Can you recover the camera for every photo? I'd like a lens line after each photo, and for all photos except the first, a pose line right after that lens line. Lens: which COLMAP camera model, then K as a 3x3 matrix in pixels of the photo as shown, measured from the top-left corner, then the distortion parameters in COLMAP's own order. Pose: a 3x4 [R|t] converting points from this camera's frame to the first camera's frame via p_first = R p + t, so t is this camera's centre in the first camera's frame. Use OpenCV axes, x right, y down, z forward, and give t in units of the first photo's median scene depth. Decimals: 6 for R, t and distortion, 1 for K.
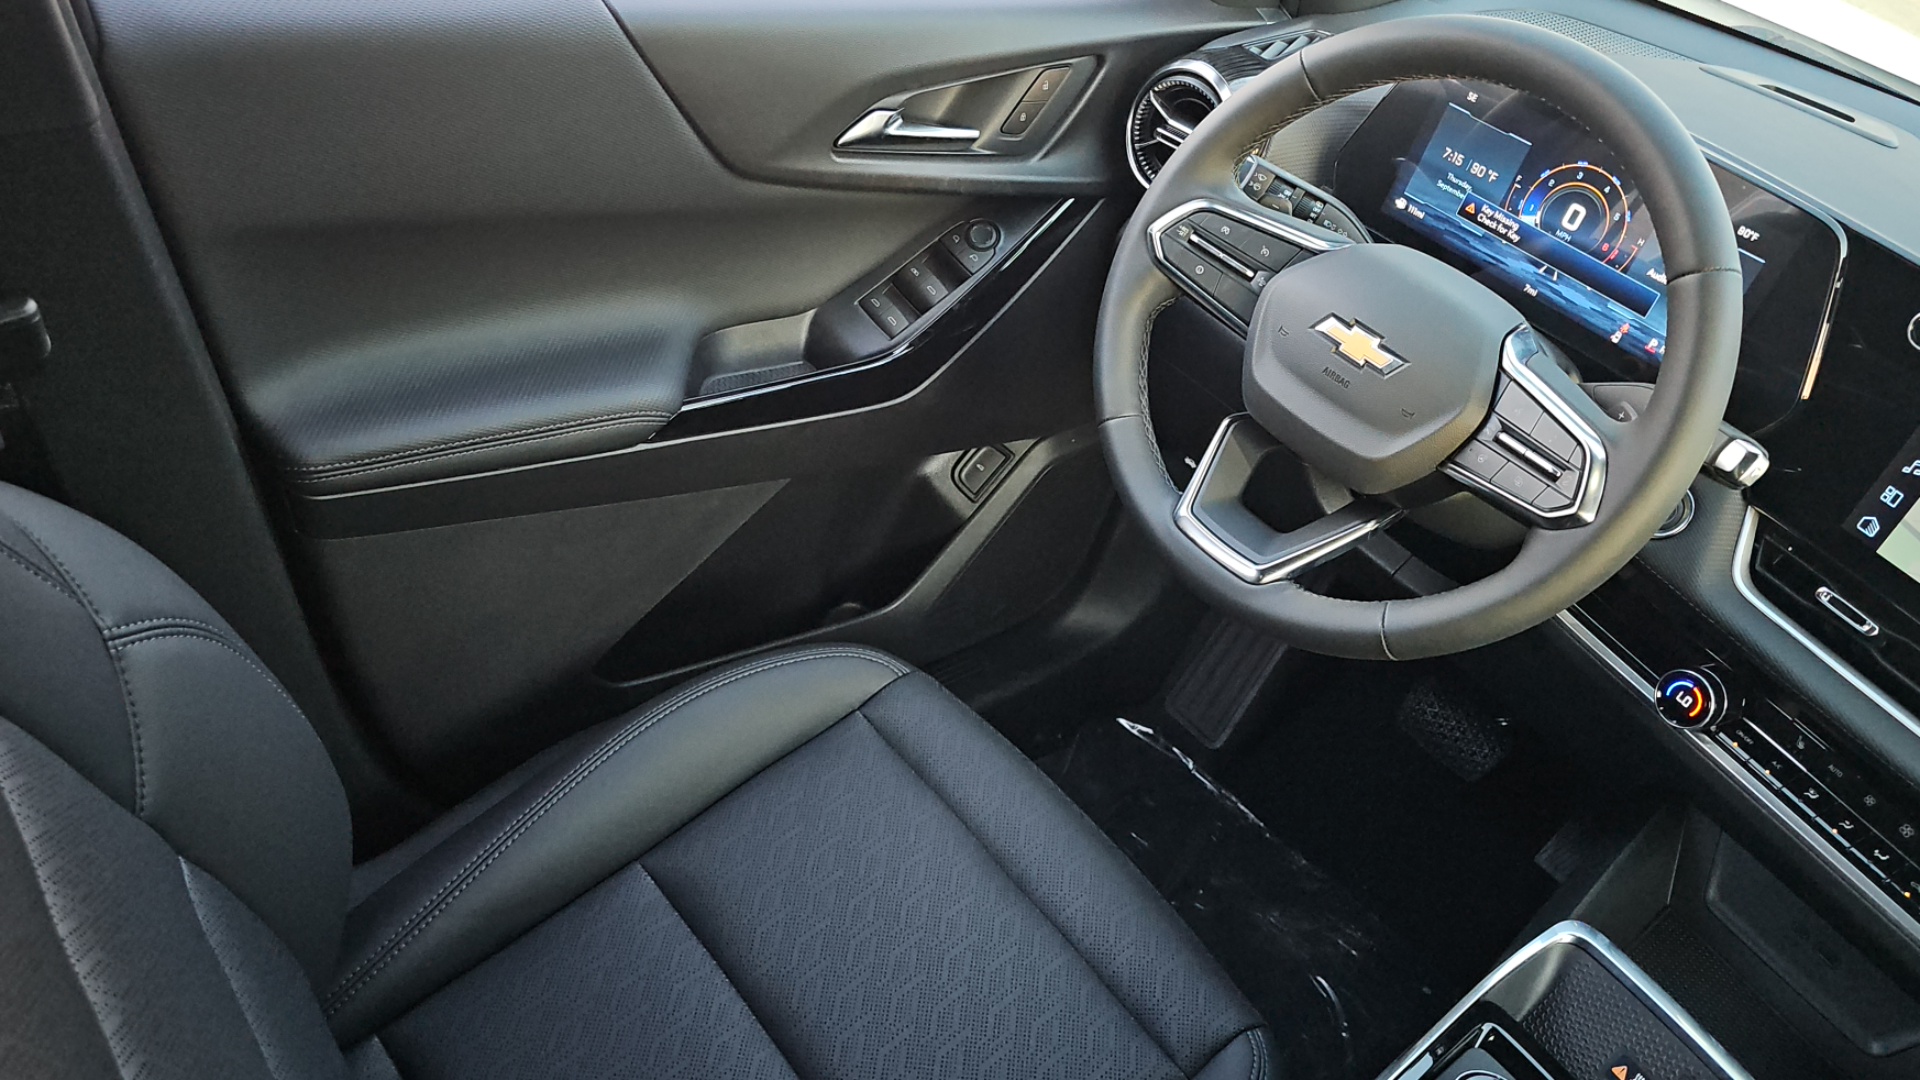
lens RADIAL K [[1413.1, 0, 960.0], [0, 1413.1, 540.0], [0, 0, 1]] dist [0.061034, -0.075558]
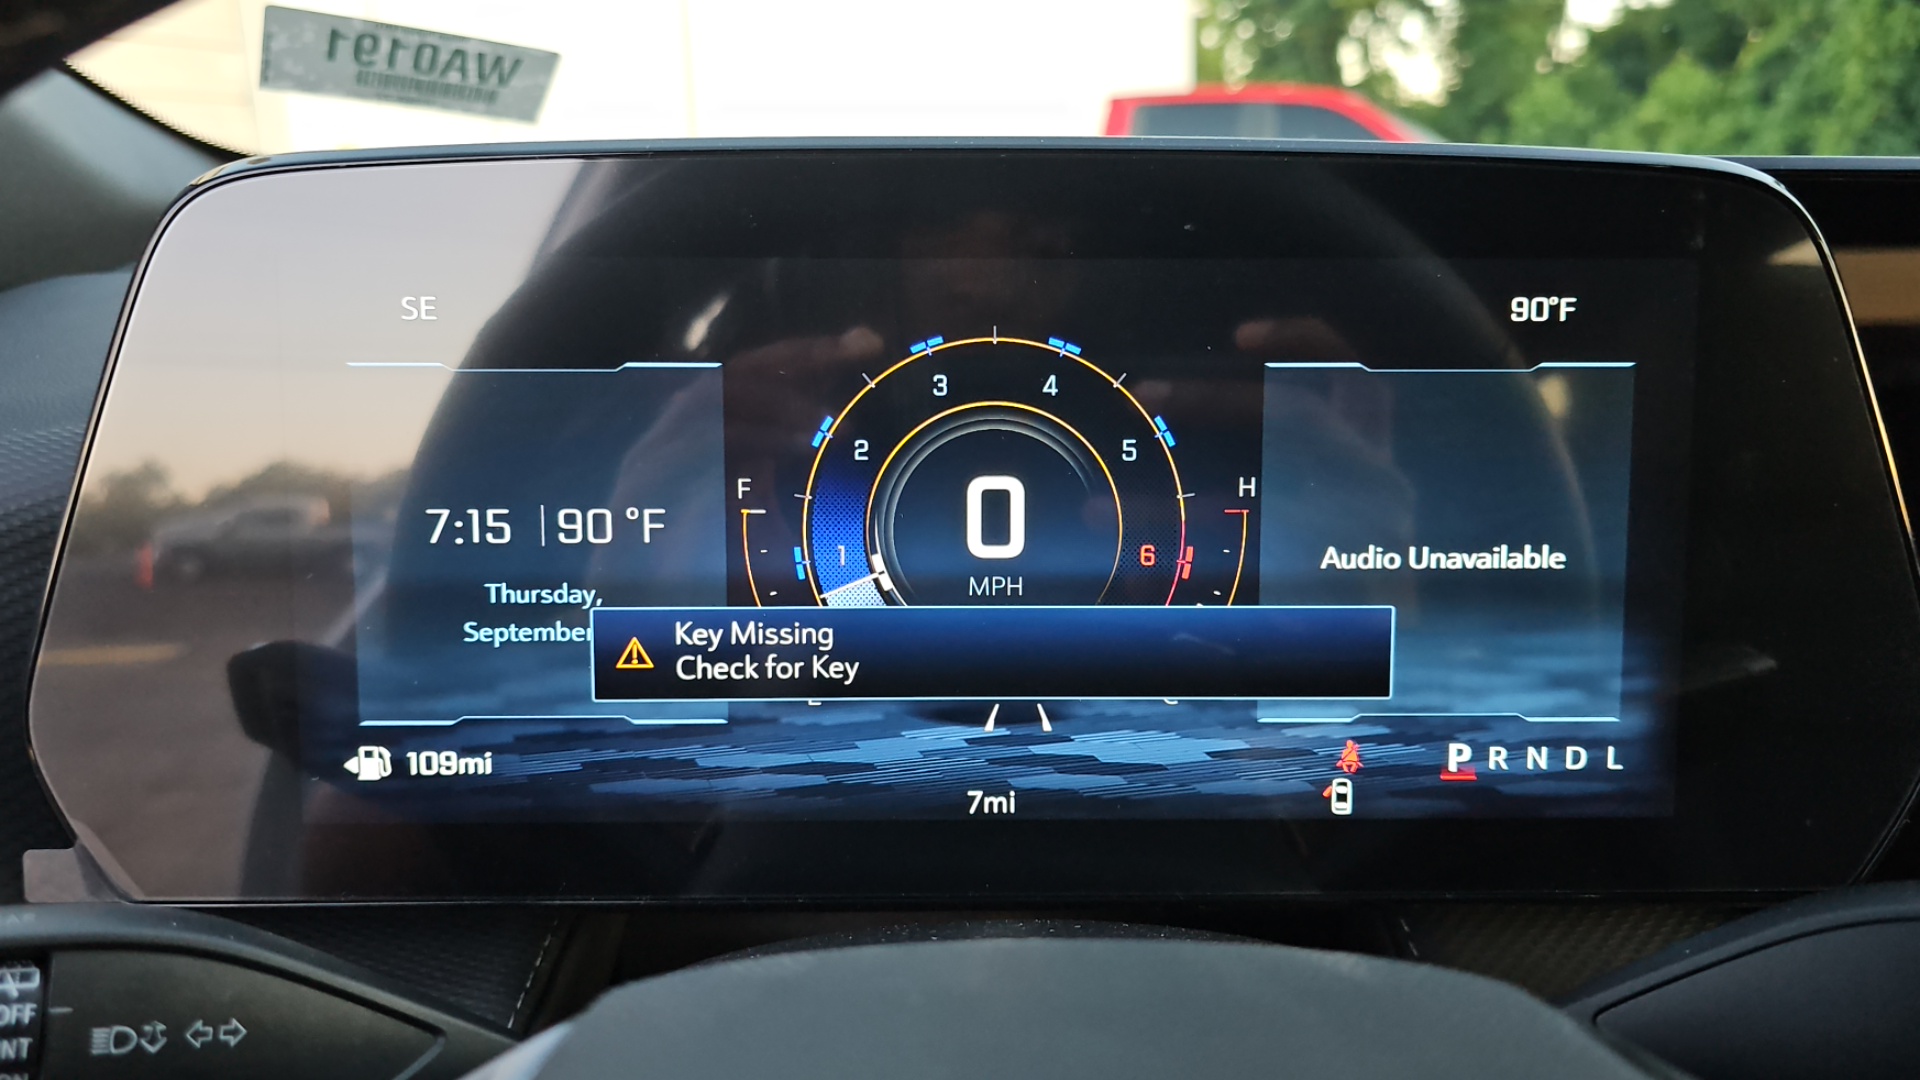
lens RADIAL K [[1413.1, 0, 960.0], [0, 1413.1, 540.0], [0, 0, 1]] dist [0.061034, -0.075558]
pose [[0.614643, -0.375627, 0.693626, 0.230718], [0.575160, 0.815192, -0.068207, -0.207833], [-0.539819, 0.440869, 0.717098, 0.806854]]
